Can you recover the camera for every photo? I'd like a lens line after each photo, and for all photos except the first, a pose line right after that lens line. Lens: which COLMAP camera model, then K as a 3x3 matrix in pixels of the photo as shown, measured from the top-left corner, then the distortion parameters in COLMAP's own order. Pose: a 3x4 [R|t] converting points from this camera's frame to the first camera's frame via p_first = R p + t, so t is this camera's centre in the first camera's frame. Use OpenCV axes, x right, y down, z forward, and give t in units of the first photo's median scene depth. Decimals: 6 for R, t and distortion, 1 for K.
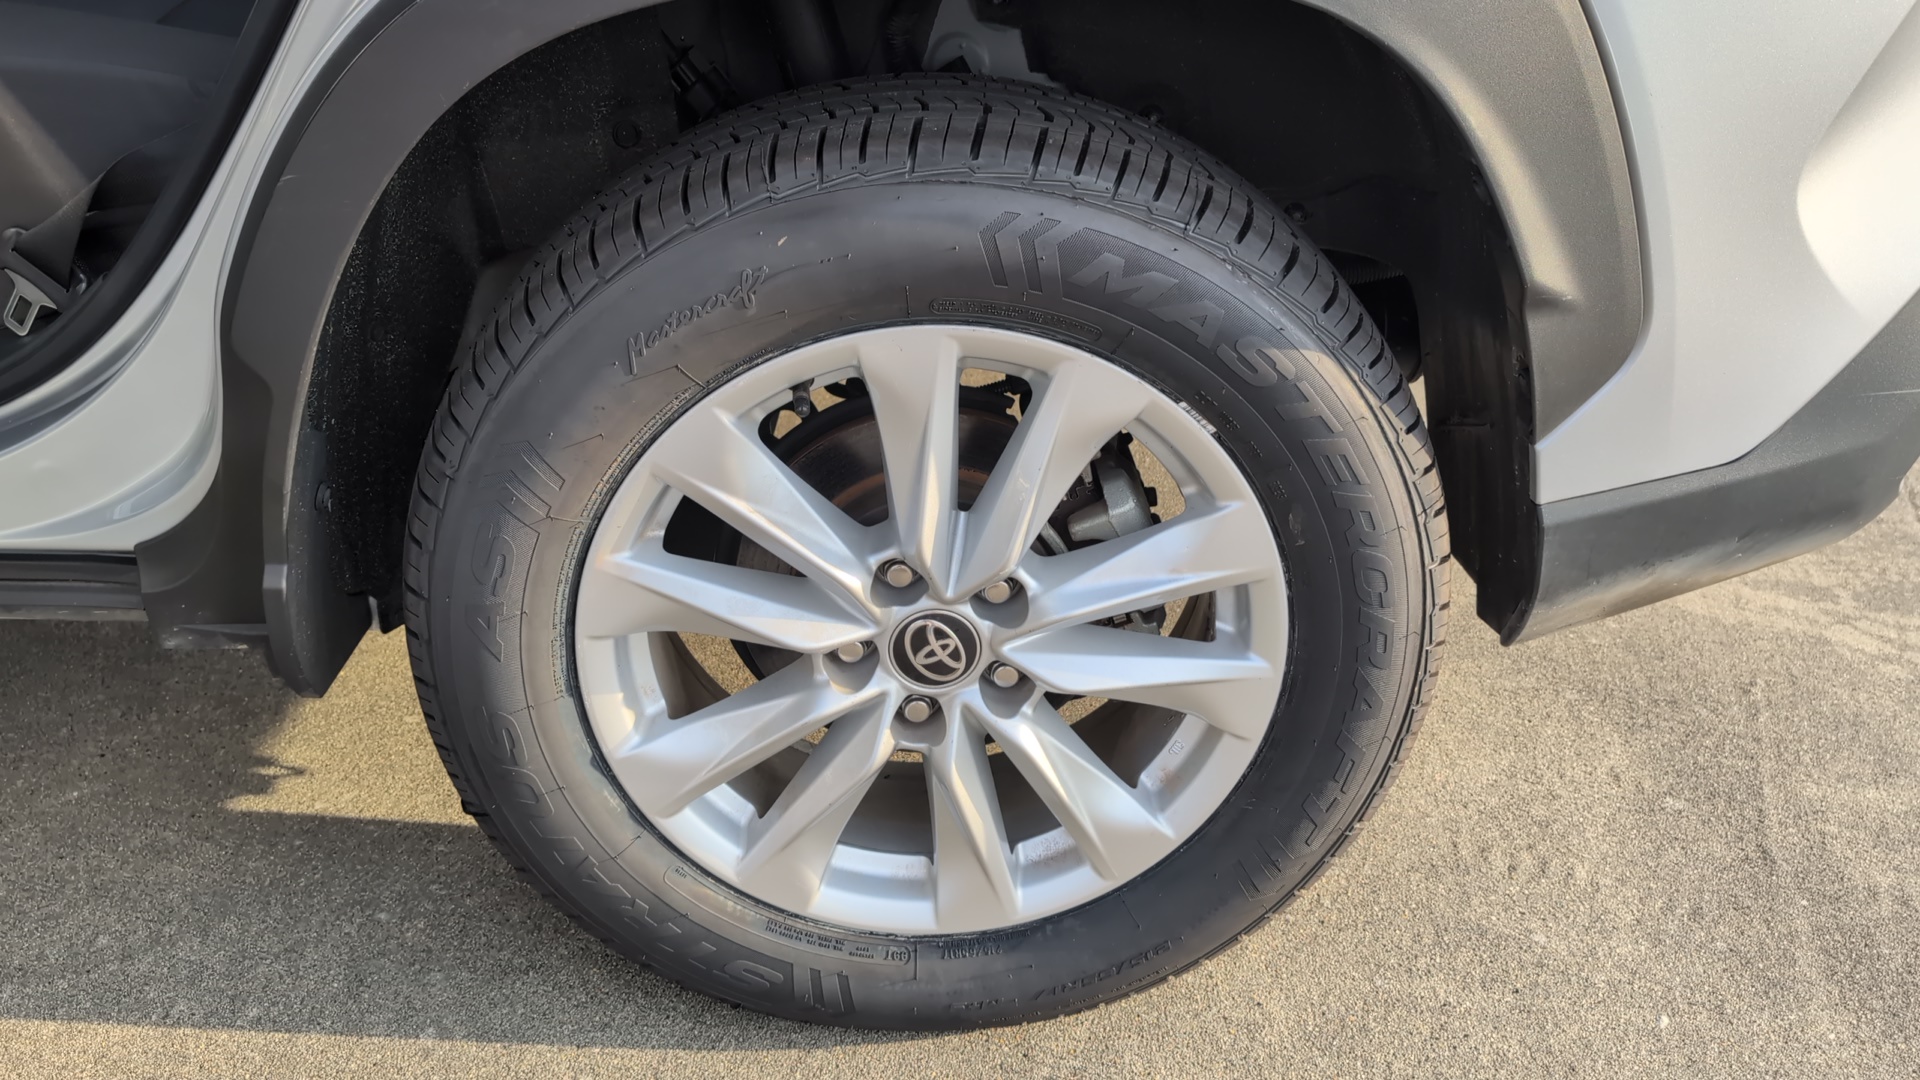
lens RADIAL K [[1614.7, 0, 980.8], [0, 1614.7, 546.7], [0, 0, 1]] dist [0.031519, -0.040772]
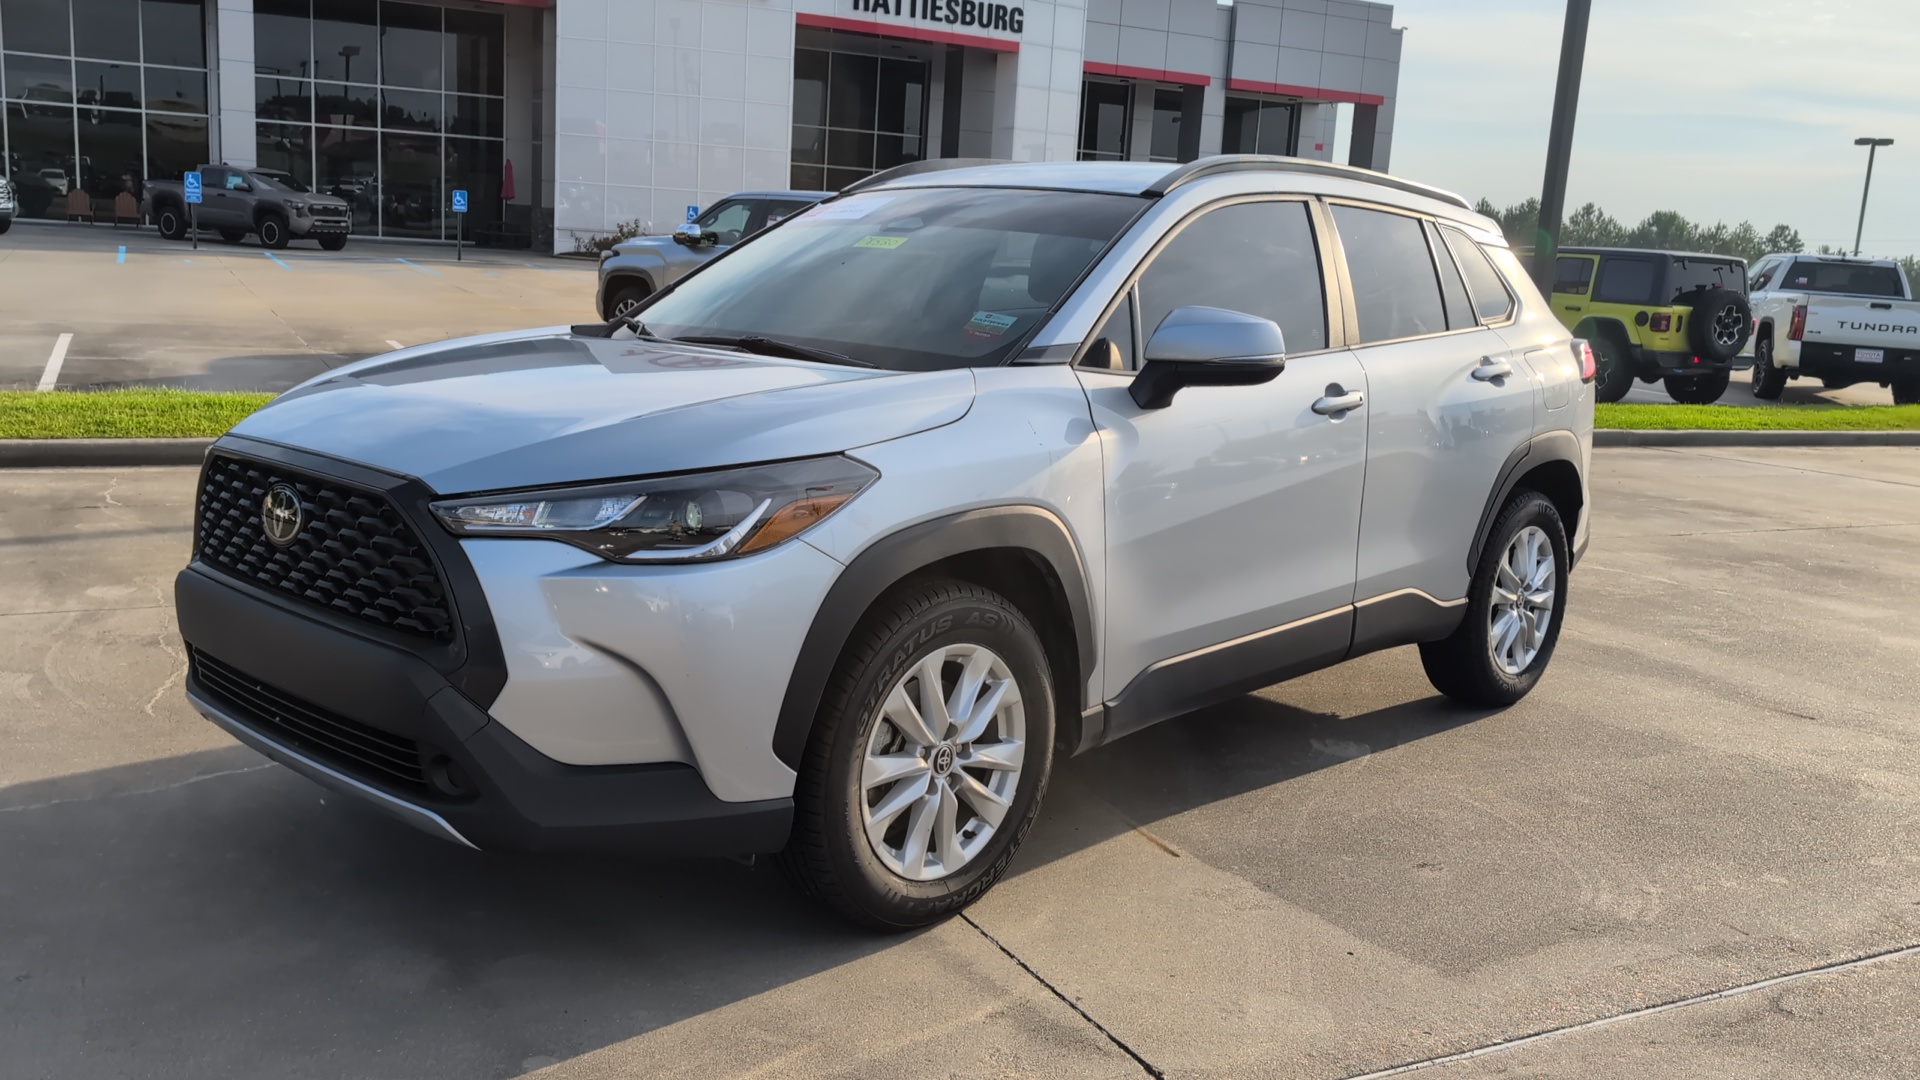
lens RADIAL K [[1614.7, 0, 956.2], [0, 1614.7, 535.7], [0, 0, 1]] dist [0.031519, -0.040772]
pose [[0.716241, -0.139332, 0.683802, -4.361121], [0.331635, 0.930109, -0.157847, 0.090275], [-0.614017, 0.339830, 0.712389, -1.393418]]
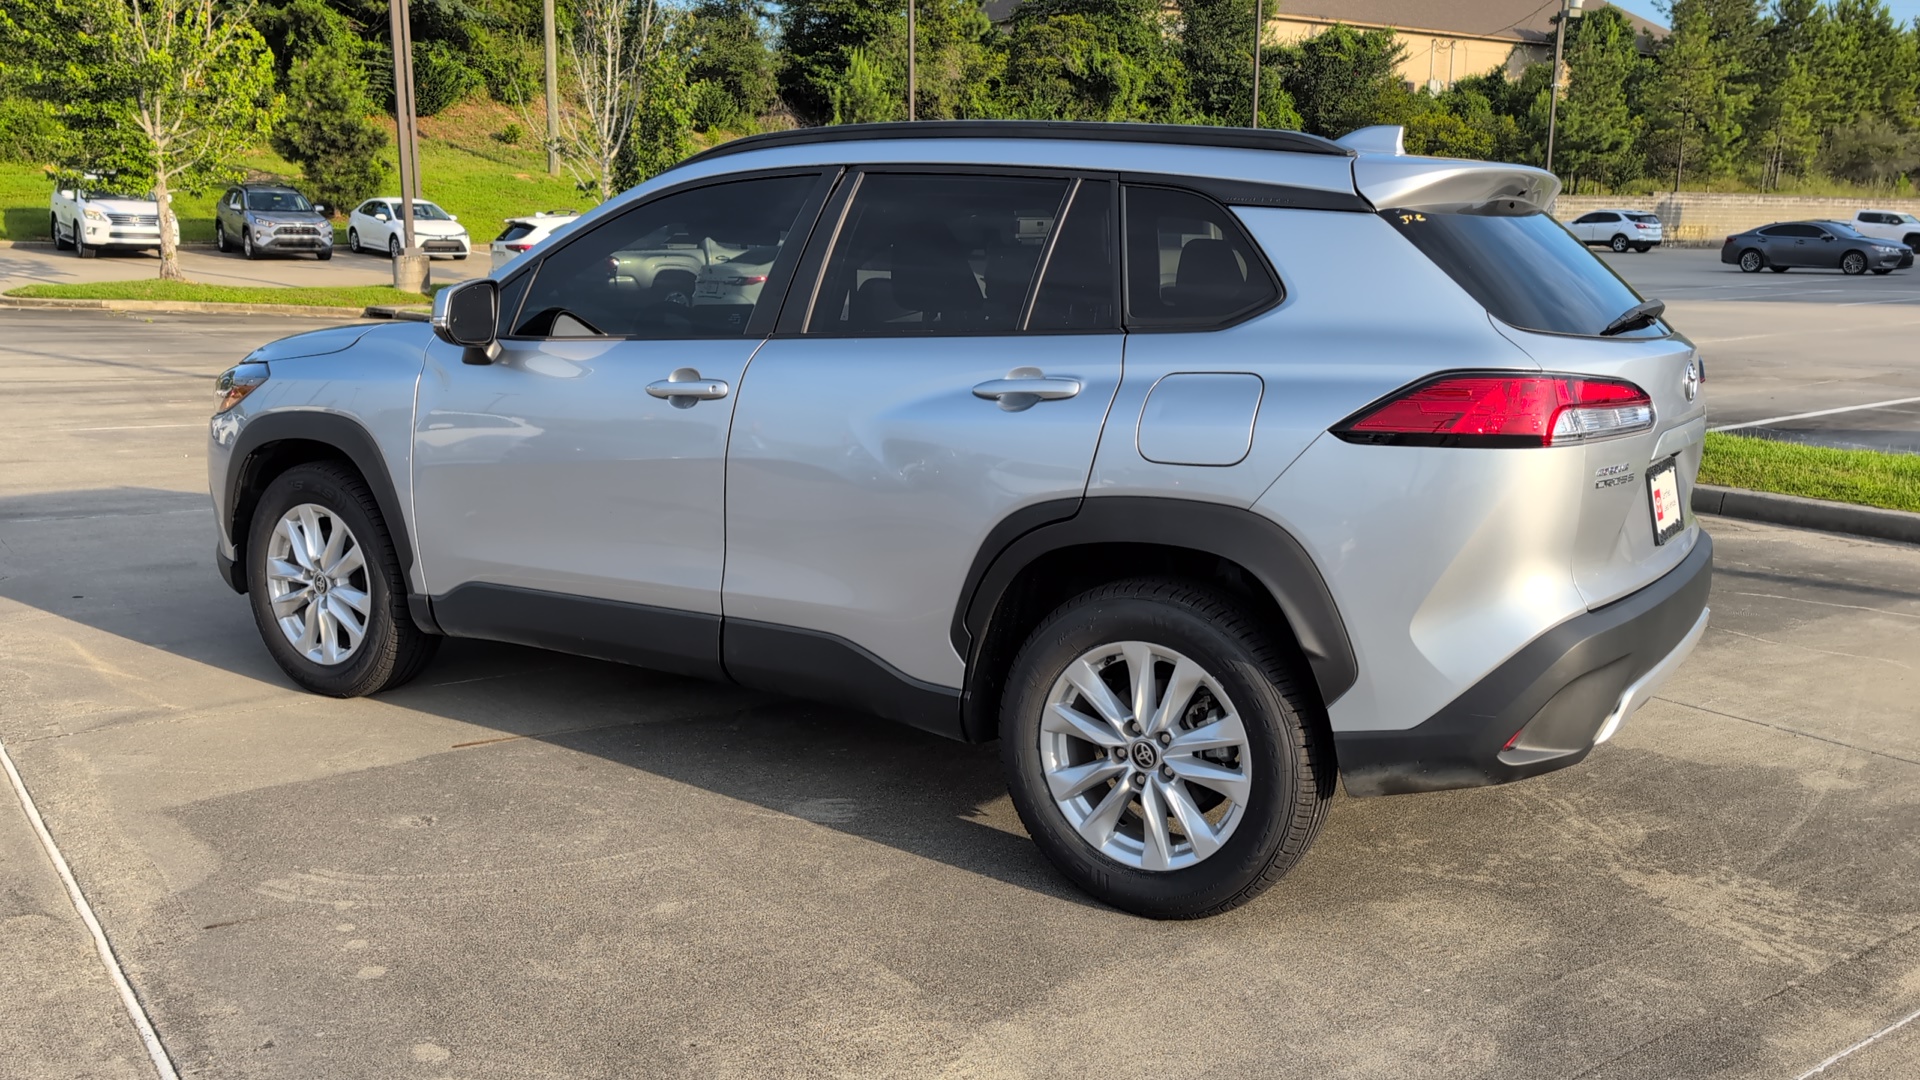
lens RADIAL K [[1614.7, 0, 960.7], [0, 1614.7, 538.5], [0, 0, 1]] dist [0.031519, -0.040772]
pose [[0.811711, 0.067268, -0.580173, 1.410540], [-0.260131, 0.931020, -0.255997, 0.546938], [0.522932, 0.358716, 0.773217, -1.649757]]
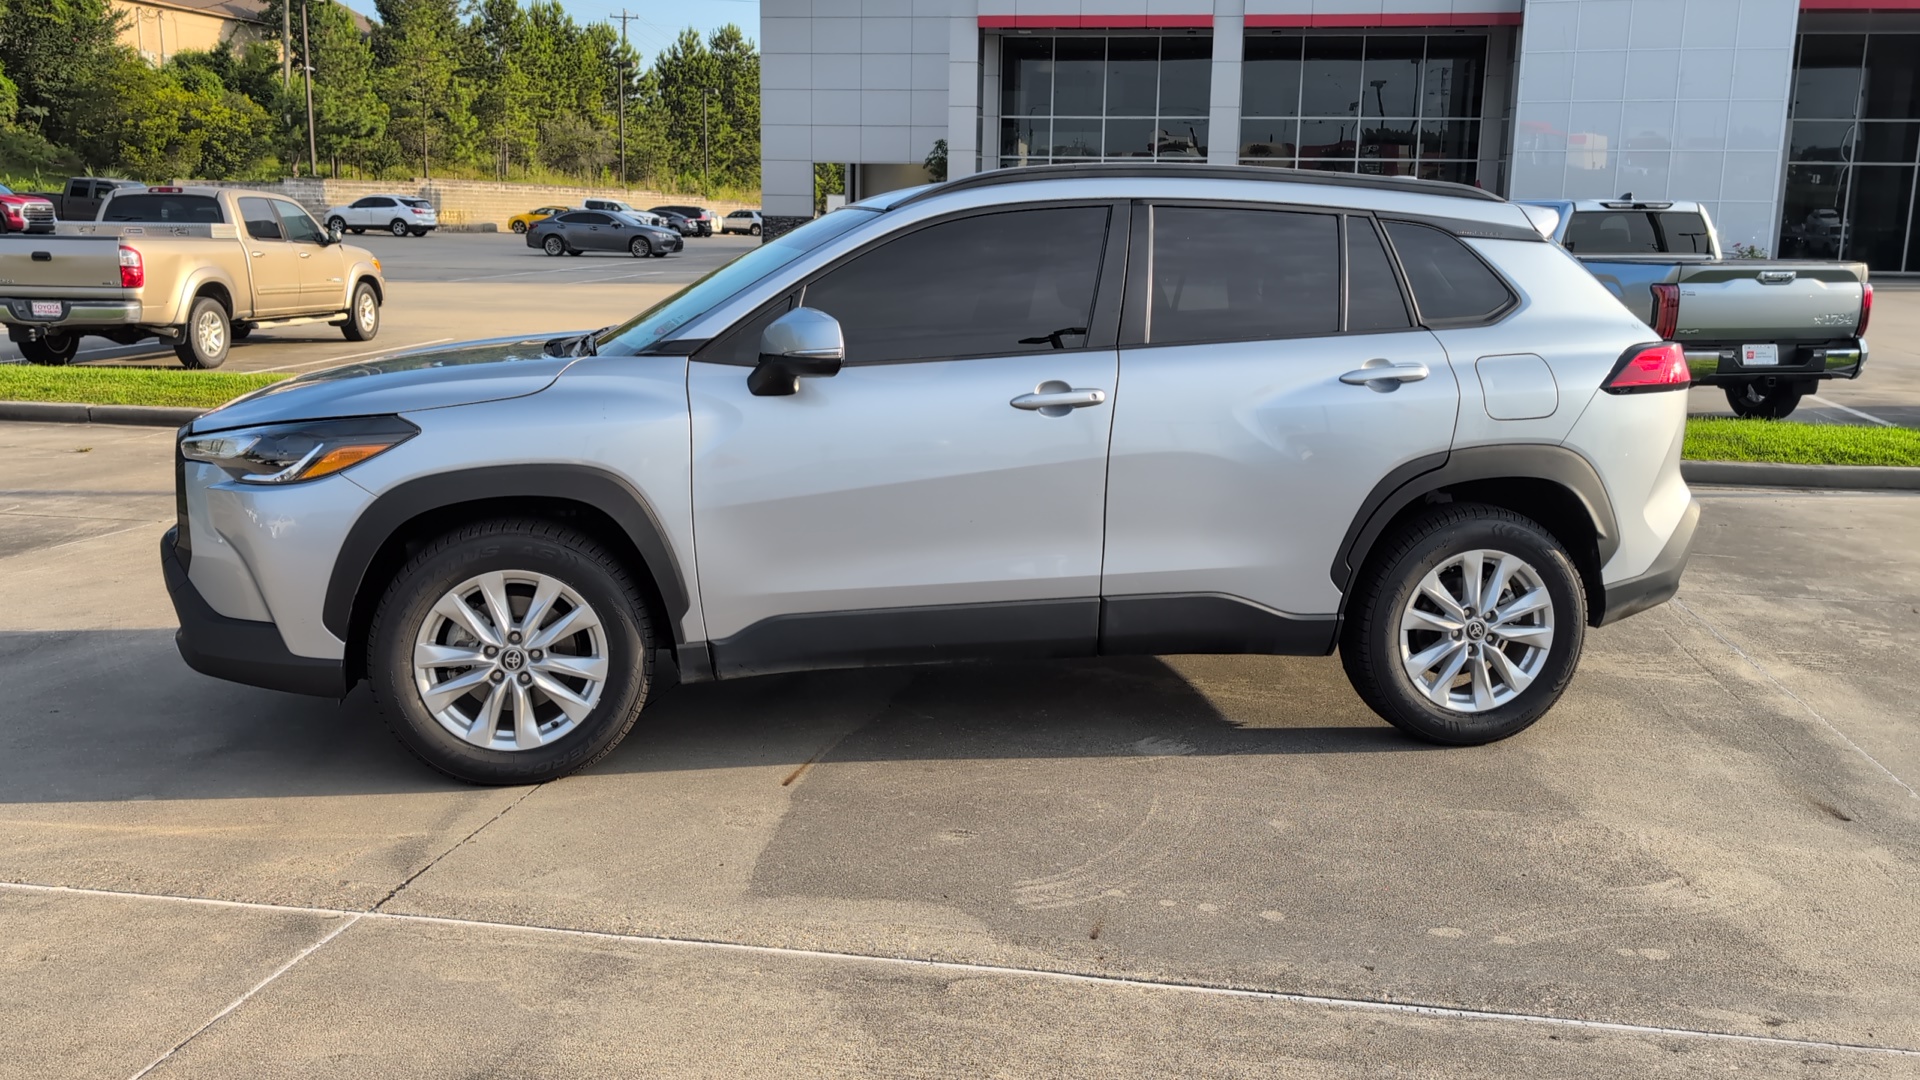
lens RADIAL K [[1614.7, 0, 961.3], [0, 1614.7, 537.8], [0, 0, 1]] dist [0.031519, -0.040772]
pose [[0.989317, -0.064393, 0.130789, -1.888573], [0.102327, 0.945736, -0.308404, 0.999081], [-0.103832, 0.318493, 0.942221, -2.913535]]
